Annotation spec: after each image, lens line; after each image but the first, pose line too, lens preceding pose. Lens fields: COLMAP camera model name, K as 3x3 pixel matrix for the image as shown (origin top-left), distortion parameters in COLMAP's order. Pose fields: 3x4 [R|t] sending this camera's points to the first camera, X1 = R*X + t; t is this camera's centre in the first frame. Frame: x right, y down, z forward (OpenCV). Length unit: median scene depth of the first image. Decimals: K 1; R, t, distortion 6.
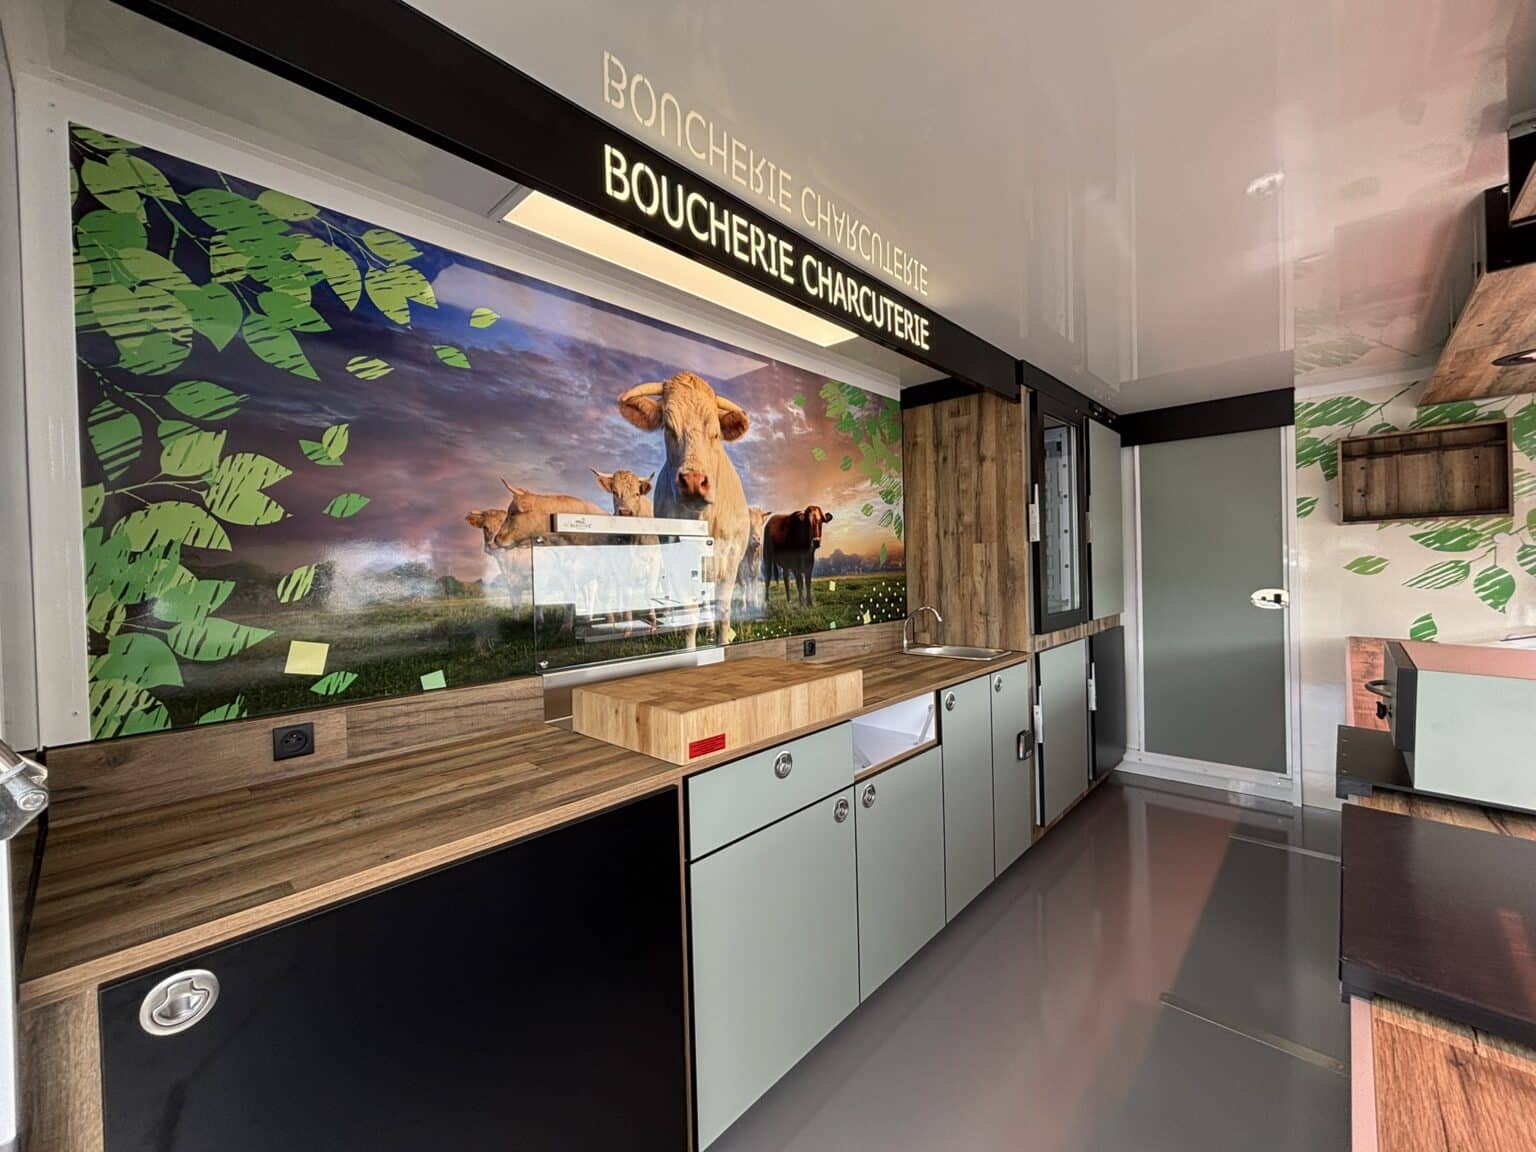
lens RADIAL K [[619.1, 0, 766.5], [0, 619.1, 578.4], [0, 0, 1]] dist [0.005582, -0.004147]
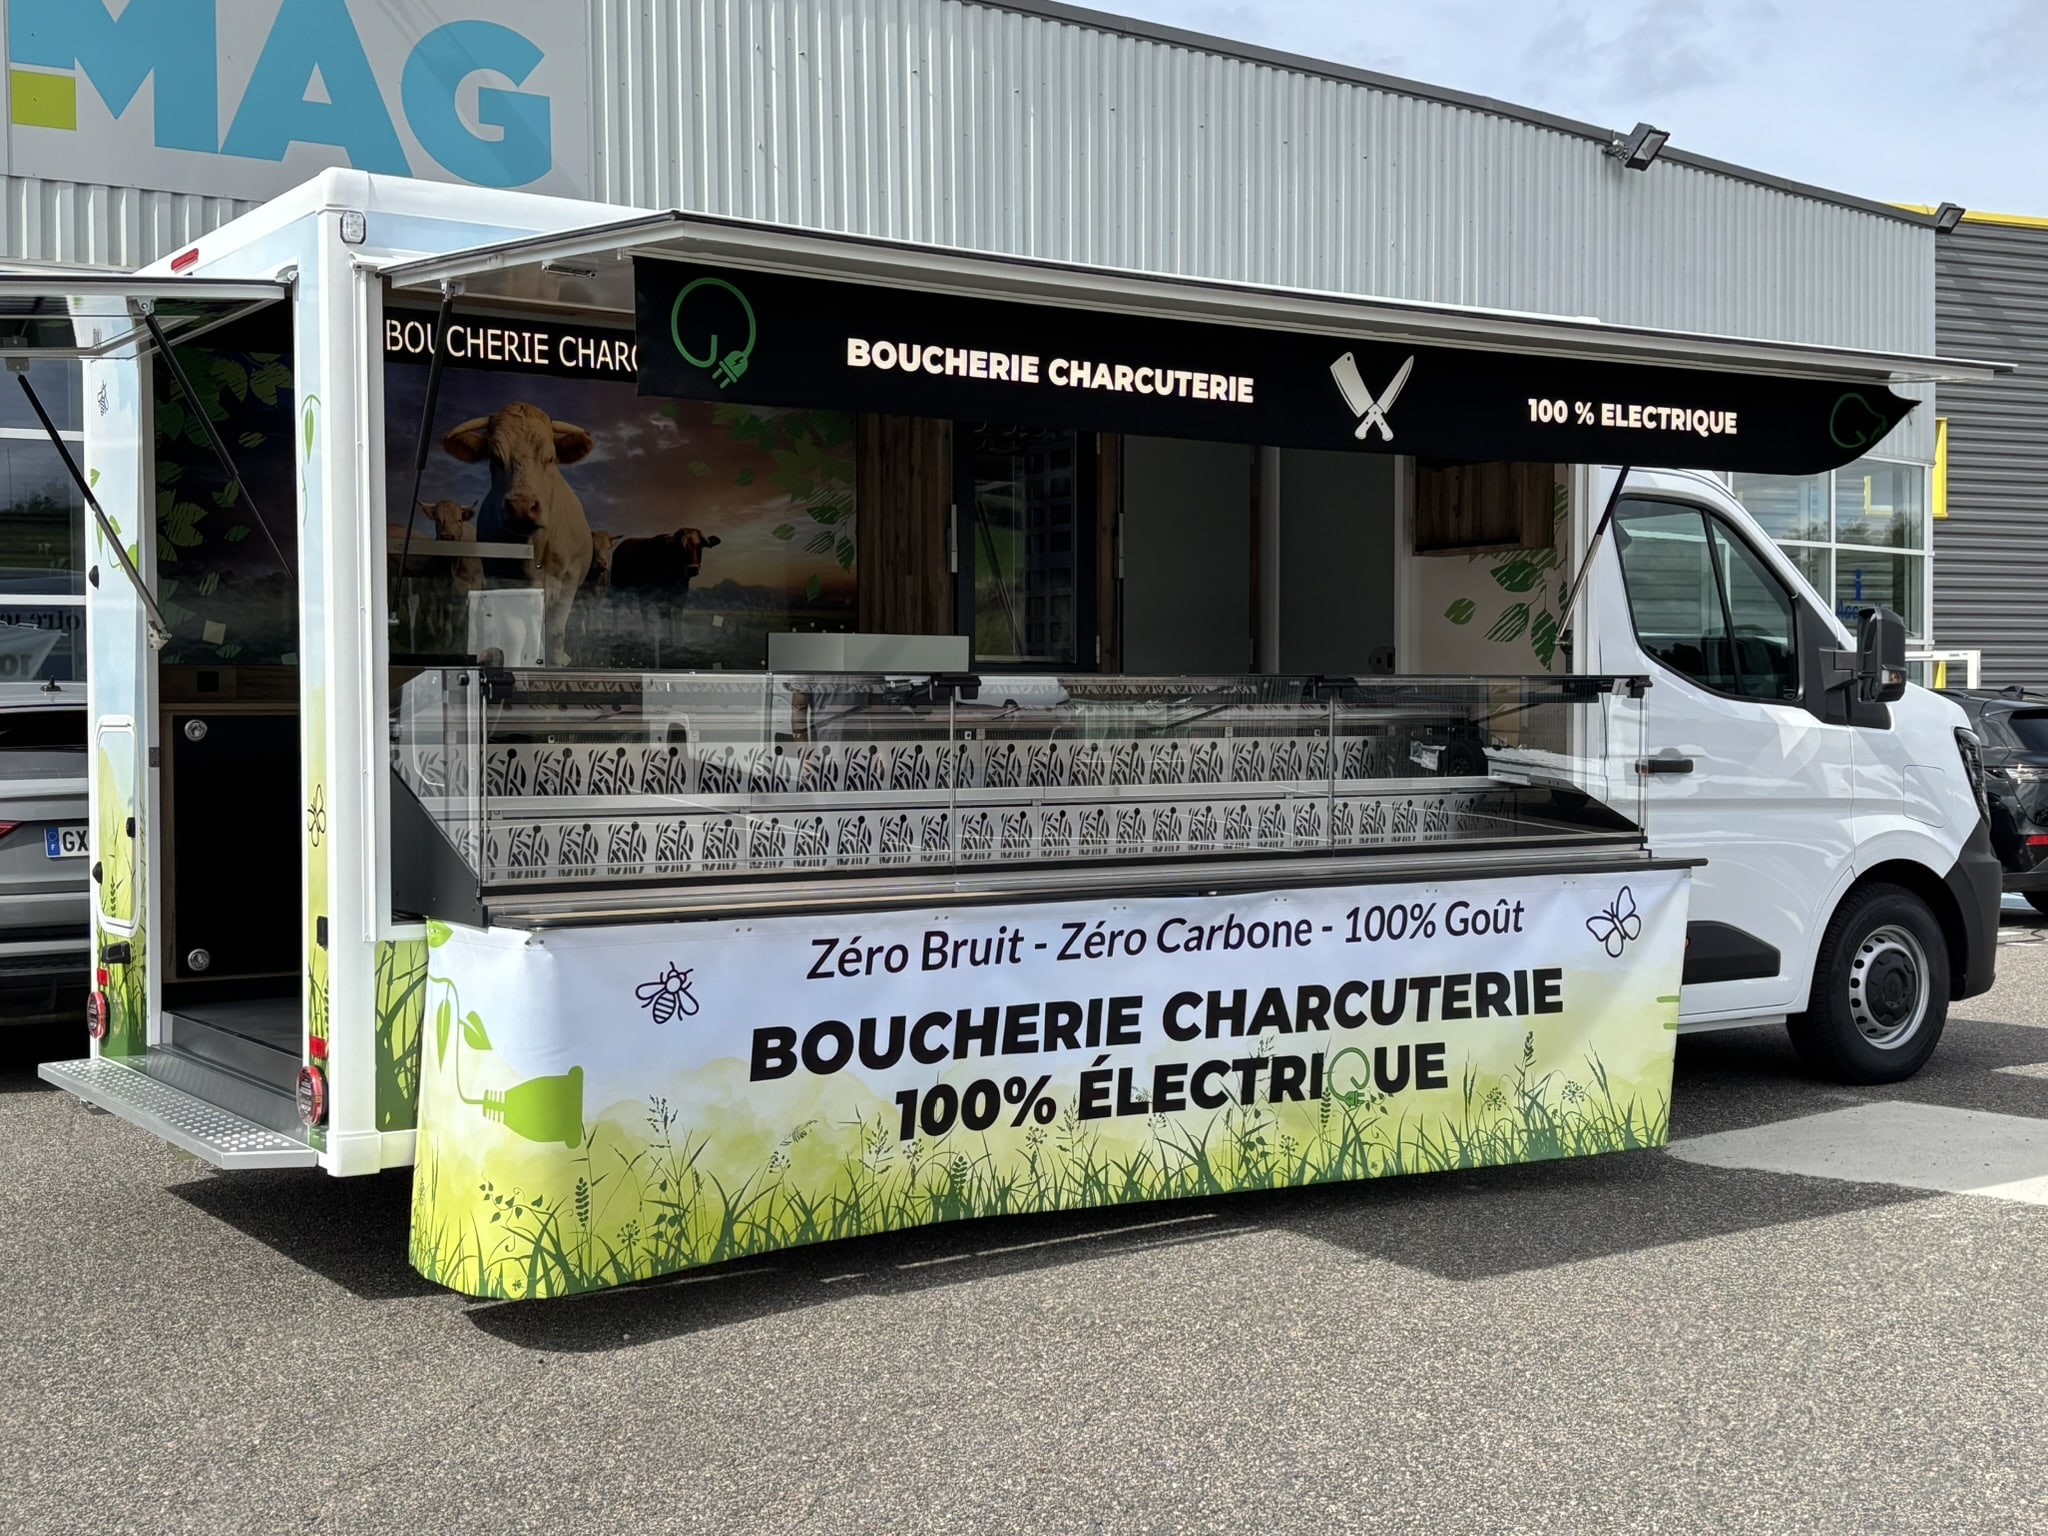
lens RADIAL K [[2568.7, 0, 1058.5], [0, 2568.7, 842.5], [0, 0, 1]] dist [0.057779, 0.000000]
pose [[0.976445, 0.033446, -0.213160, 1.708437], [-0.026601, 0.999037, 0.034899, 0.233368], [0.214122, -0.028407, 0.976394, -3.064997]]
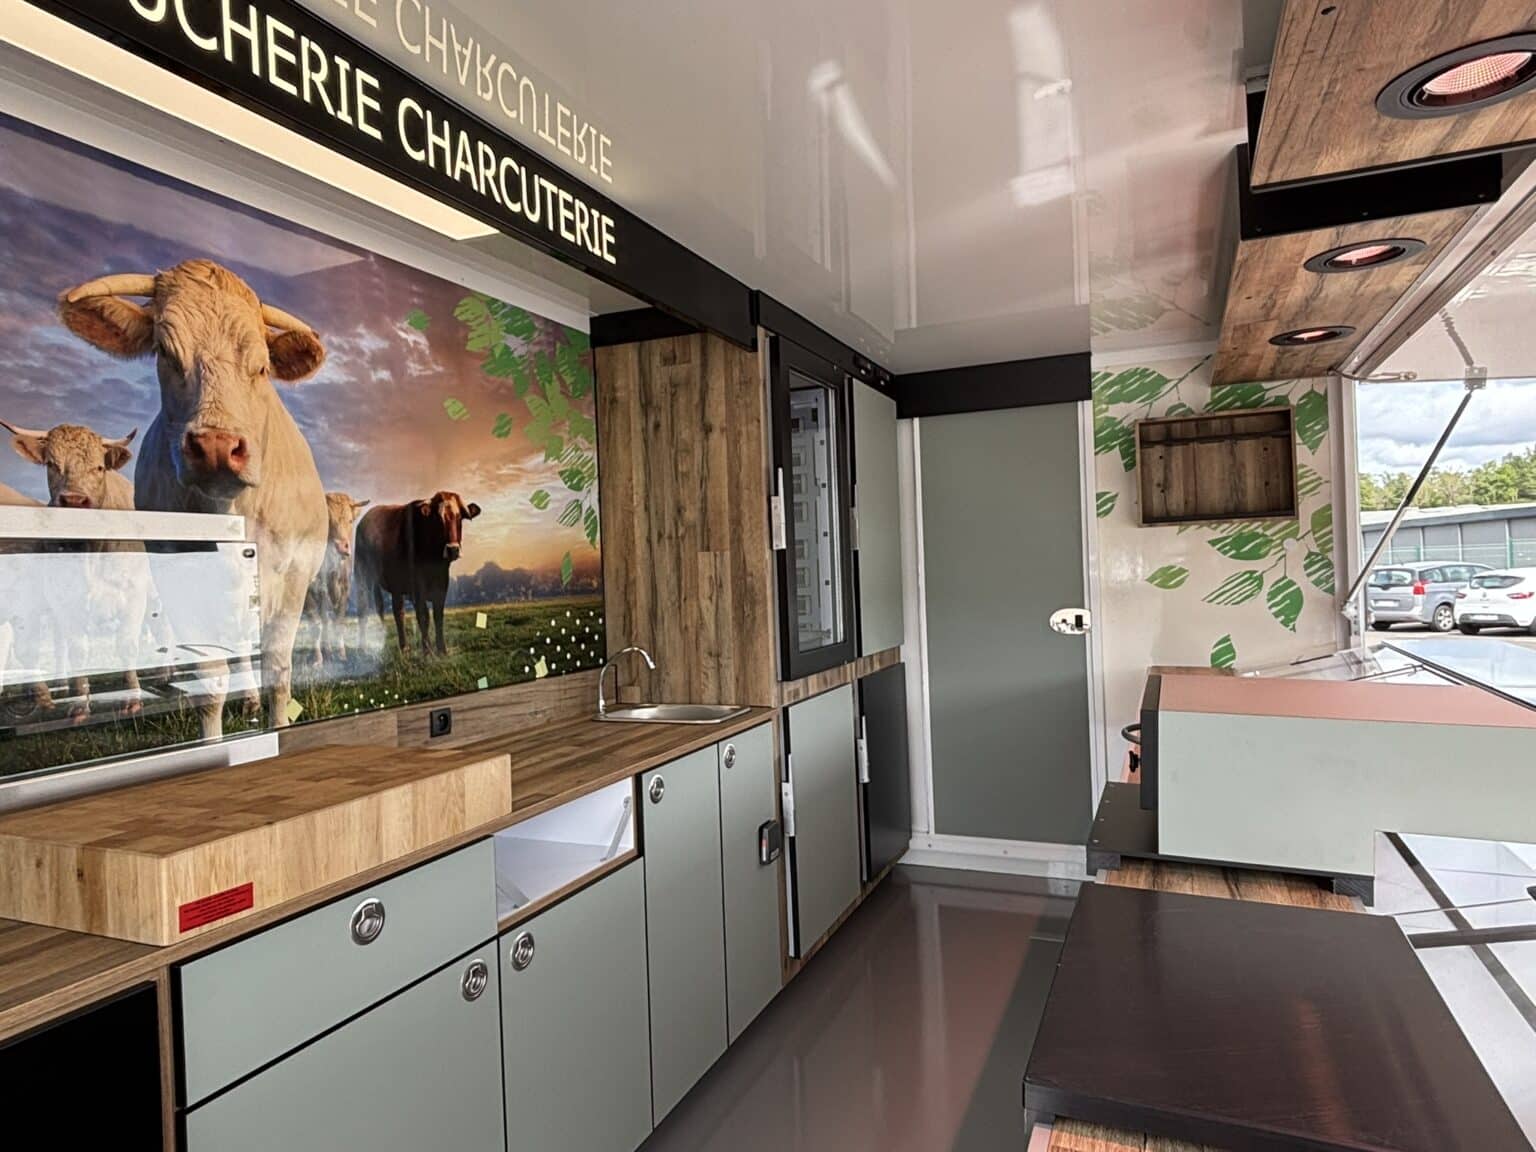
lens RADIAL K [[970.3, 0, 760.1], [0, 970.3, 578.5], [0, 0, 1]] dist [0.039561, -0.056496]
pose [[0.940299, -0.010989, 0.340173, 0.047185], [0.018400, 0.999658, -0.018568, -0.008051], [-0.339852, 0.023718, 0.940180, -0.029712]]
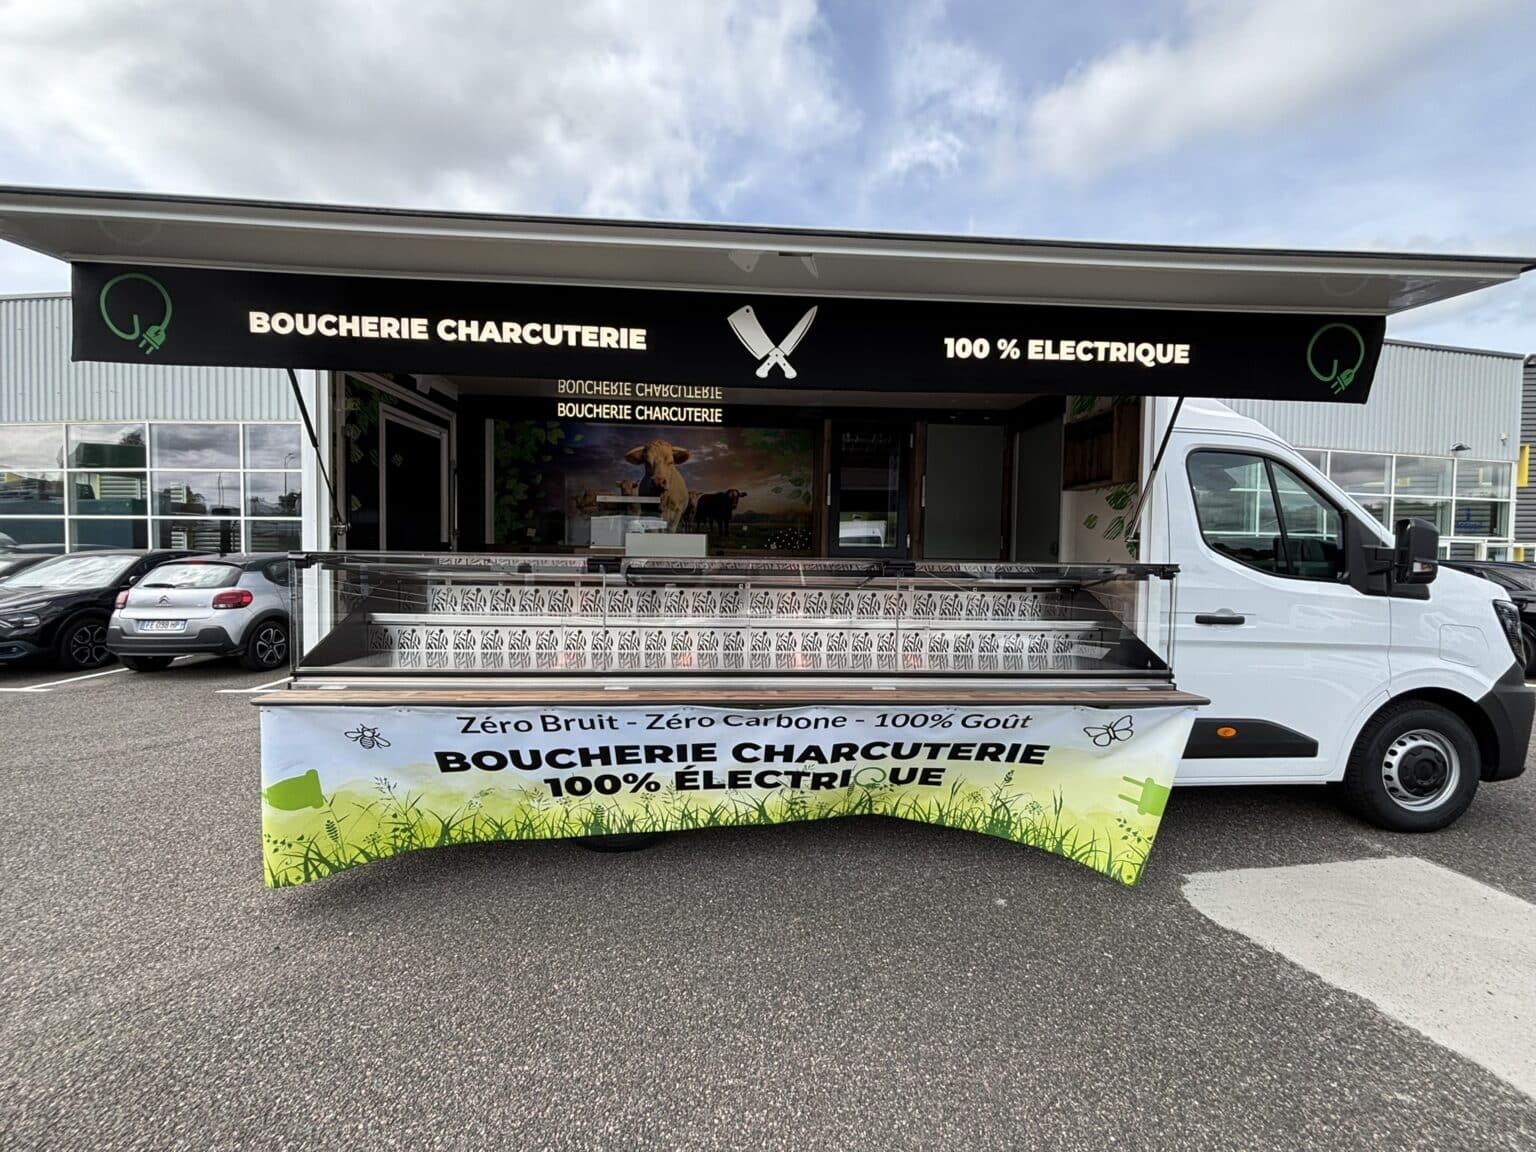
lens RADIAL K [[638.0, 0, 777.9], [0, 638.0, 578.7], [0, 0, 1]] dist [0.004784, 0.000940]
pose [[0.730646, 0.067515, -0.679410, 2.070352], [-0.049662, 0.997718, 0.045738, 0.099127], [0.680948, 0.000323, 0.732332, -0.603458]]
